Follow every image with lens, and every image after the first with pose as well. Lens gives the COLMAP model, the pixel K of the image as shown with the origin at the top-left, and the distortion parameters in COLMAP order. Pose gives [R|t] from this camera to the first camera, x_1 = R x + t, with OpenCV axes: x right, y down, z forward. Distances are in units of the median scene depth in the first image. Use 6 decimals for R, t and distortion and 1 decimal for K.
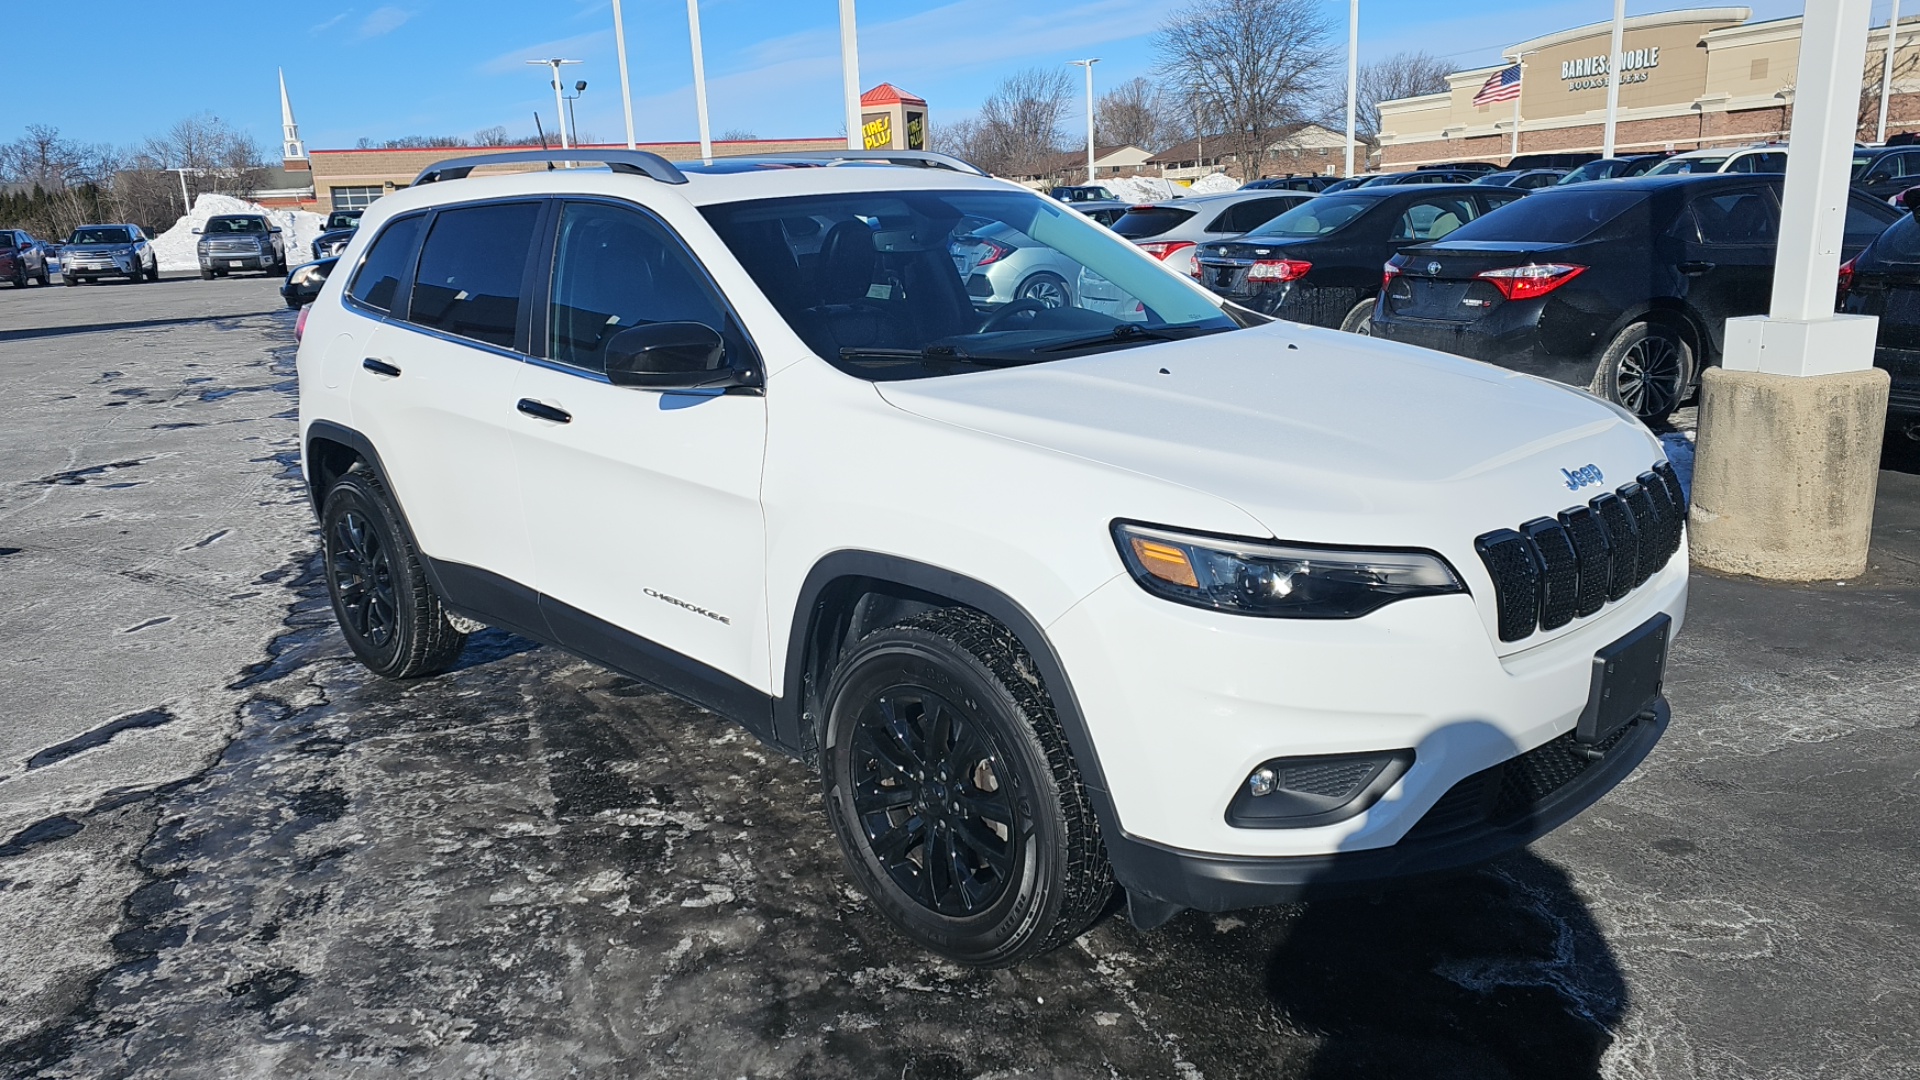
lens RADIAL K [[1352.3, 0, 964.8], [0, 1352.3, 530.7], [0, 0, 1]] dist [0.064277, -0.041447]
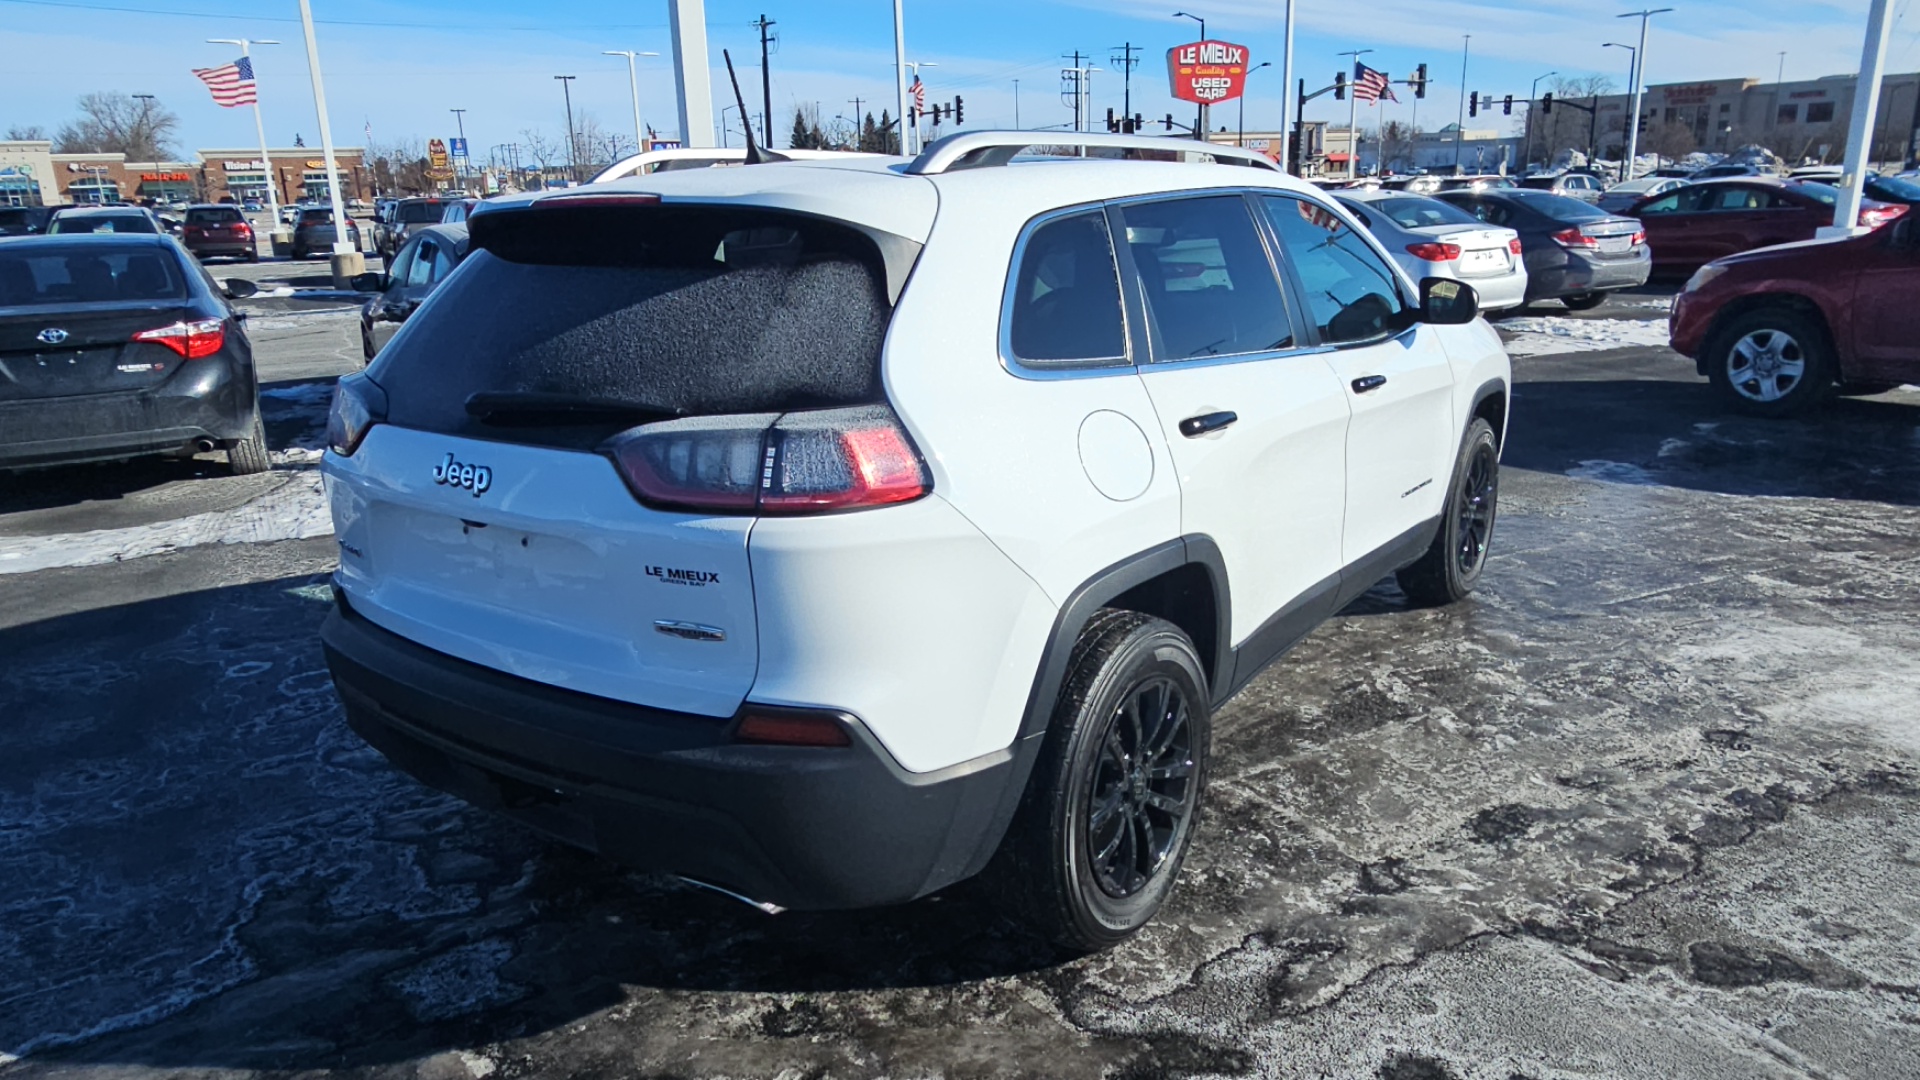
lens RADIAL K [[1241.7, 0, 967.8], [0, 1241.7, 547.9], [0, 0, 1]] dist [0.007925, -0.005116]
pose [[-0.158917, -0.227621, 0.960695, -1.127587], [0.264231, 0.927759, 0.263526, -0.283834], [-0.951277, 0.295724, -0.087293, 1.293806]]
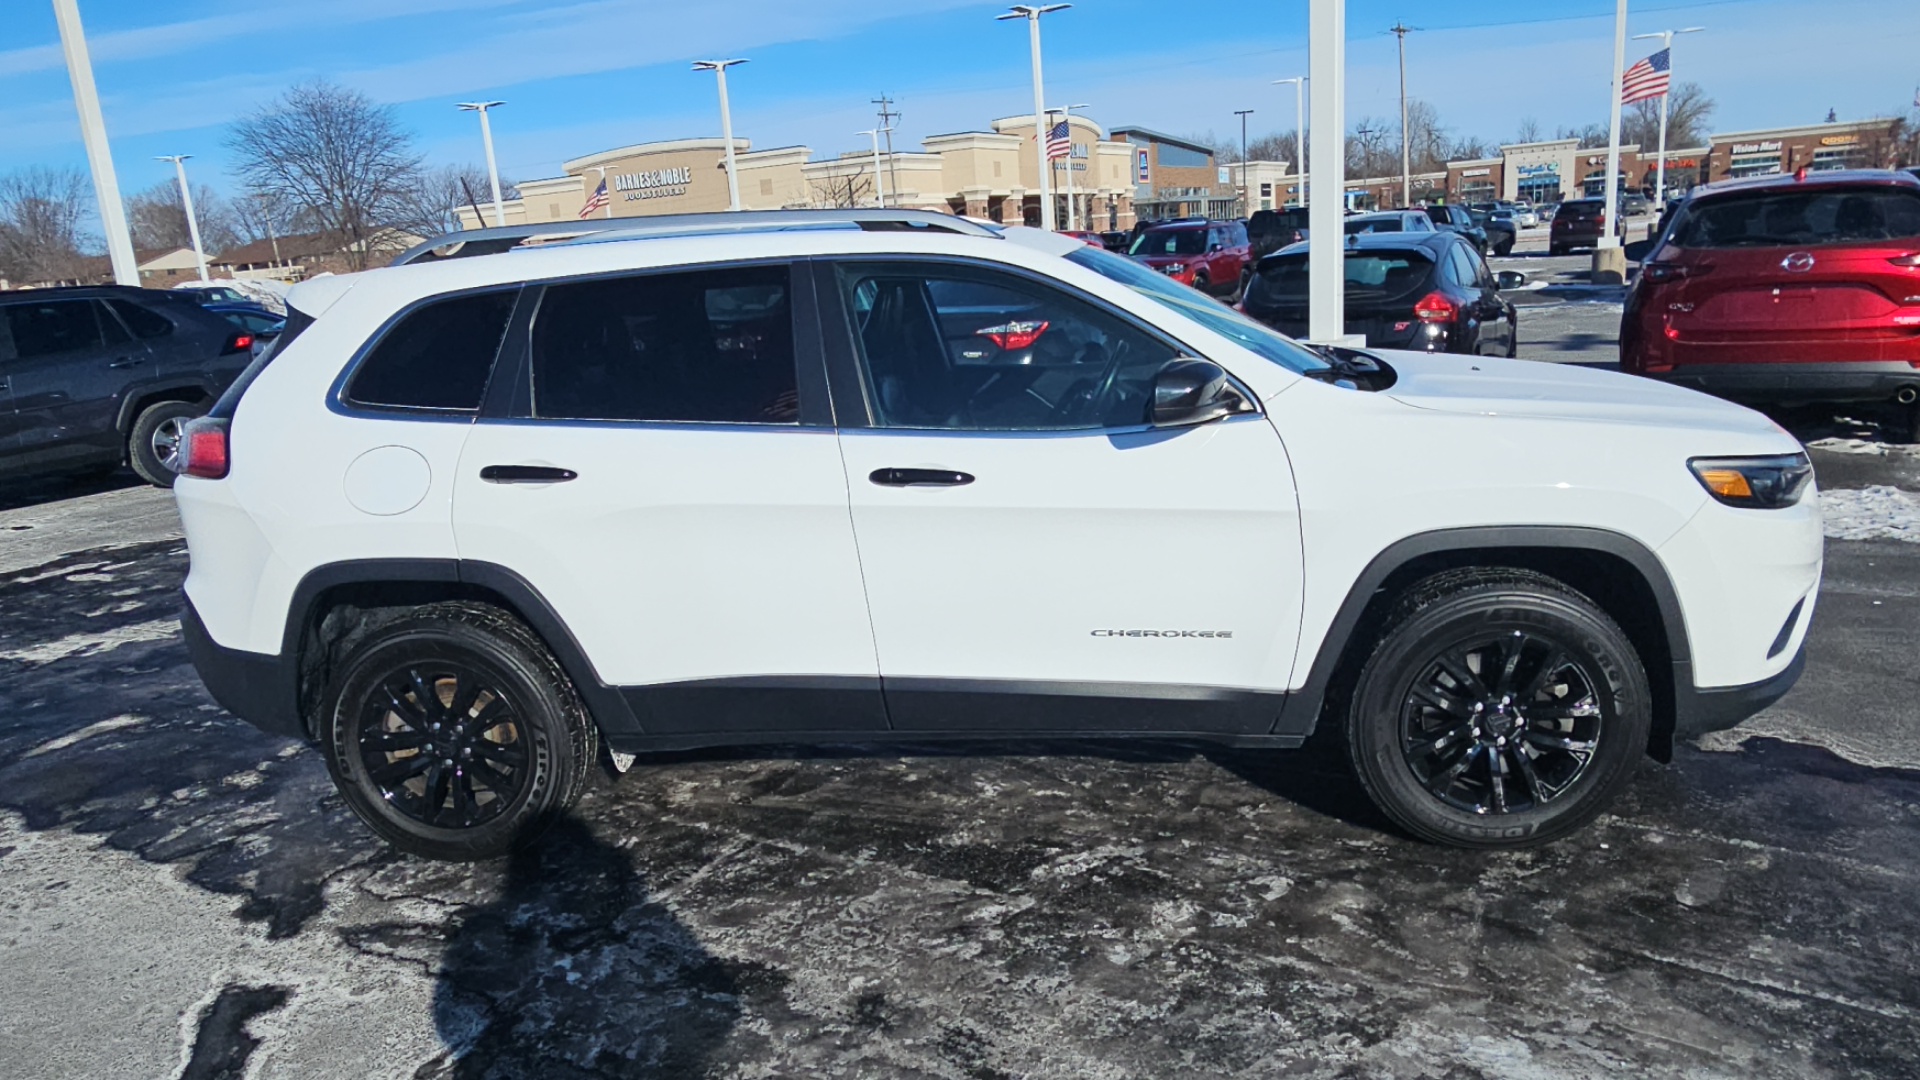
lens RADIAL K [[1241.7, 0, 975.6], [0, 1241.7, 546.4], [0, 0, 1]] dist [0.007925, -0.005116]
pose [[0.778355, -0.156189, 0.608086, -0.733921], [0.179584, 0.983480, 0.022741, -0.048024], [-0.601592, 0.091502, 0.793545, 0.266362]]
